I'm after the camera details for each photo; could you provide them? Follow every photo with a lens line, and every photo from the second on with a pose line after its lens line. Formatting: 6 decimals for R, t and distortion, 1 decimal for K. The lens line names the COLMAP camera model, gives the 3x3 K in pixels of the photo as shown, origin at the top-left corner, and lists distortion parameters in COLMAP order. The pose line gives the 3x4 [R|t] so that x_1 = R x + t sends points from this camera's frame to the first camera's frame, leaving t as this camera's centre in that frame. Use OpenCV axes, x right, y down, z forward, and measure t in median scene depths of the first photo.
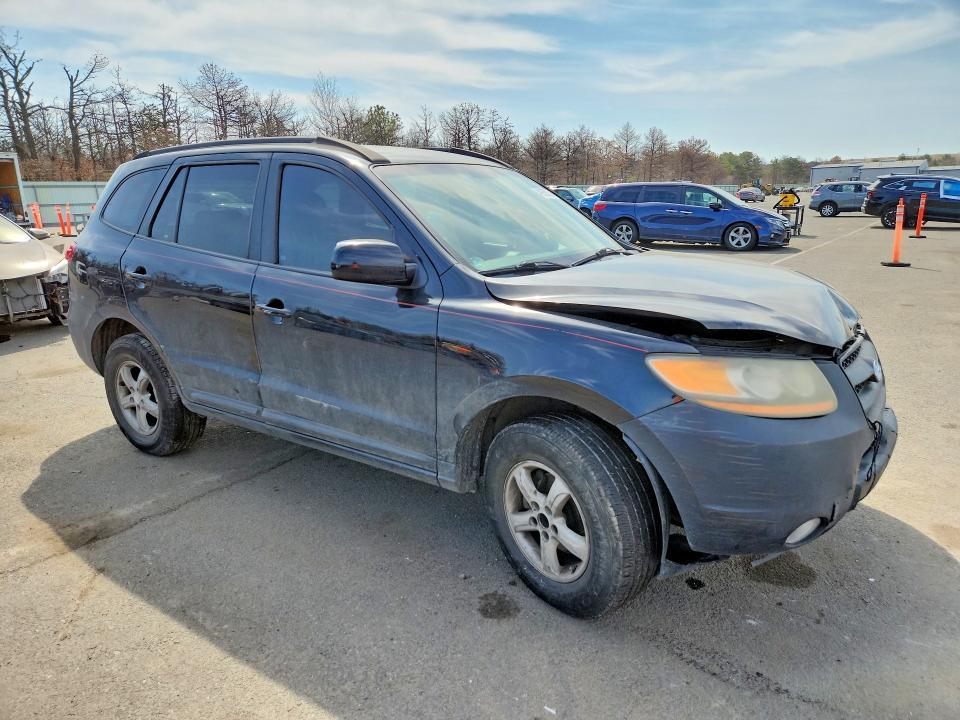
lens RADIAL K [[654.7, 0, 486.5], [0, 654.7, 361.9], [0, 0, 1]] dist [0.023795, -0.003142]
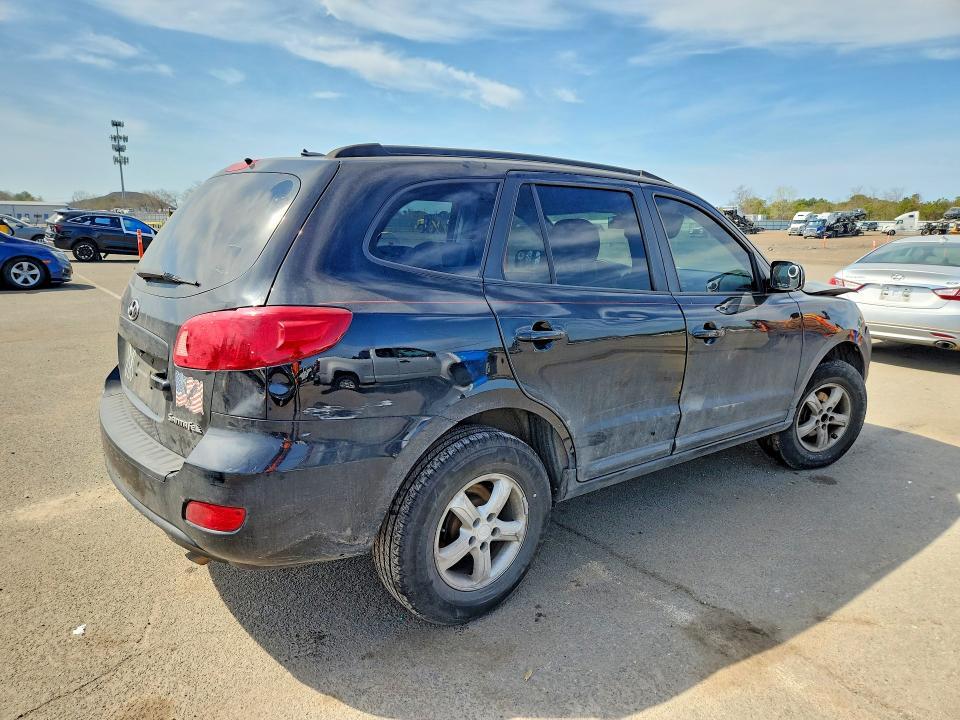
lens RADIAL K [[654.7, 0, 485.6], [0, 654.7, 358.8], [0, 0, 1]] dist [0.023795, -0.003142]
pose [[0.290373, -0.162108, 0.943083, -1.175719], [0.213402, 0.971696, 0.101320, -0.182670], [-0.932815, 0.171835, 0.316748, 0.822478]]
